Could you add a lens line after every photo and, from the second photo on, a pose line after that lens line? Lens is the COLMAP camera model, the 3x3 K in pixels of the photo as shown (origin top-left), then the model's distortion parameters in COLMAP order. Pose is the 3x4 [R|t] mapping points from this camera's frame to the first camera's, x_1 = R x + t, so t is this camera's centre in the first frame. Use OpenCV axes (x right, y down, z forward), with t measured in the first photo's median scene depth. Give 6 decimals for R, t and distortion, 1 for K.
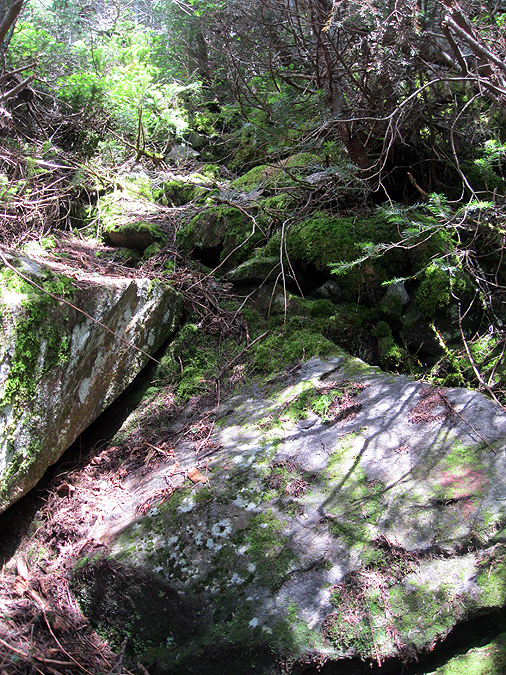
lens RADIAL K [[673.0, 0, 253.0], [0, 673.0, 337.5], [0, 0, 1]] dist [-0.136929, 0.076137]
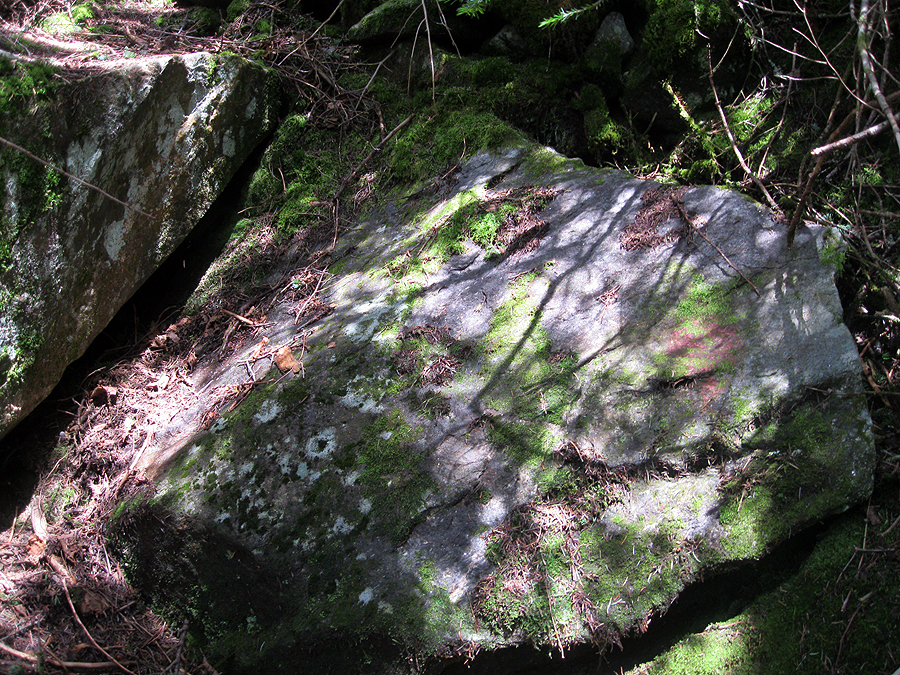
lens RADIAL K [[897.3, 0, 444.9], [0, 897.3, 311.2], [0, 0, 1]] dist [-0.136929, 0.076137]
pose [[0.995341, -0.079584, -0.054432, 0.117664], [0.089361, 0.973433, 0.210816, -0.005764], [0.036209, -0.214698, 0.976009, 0.184910]]
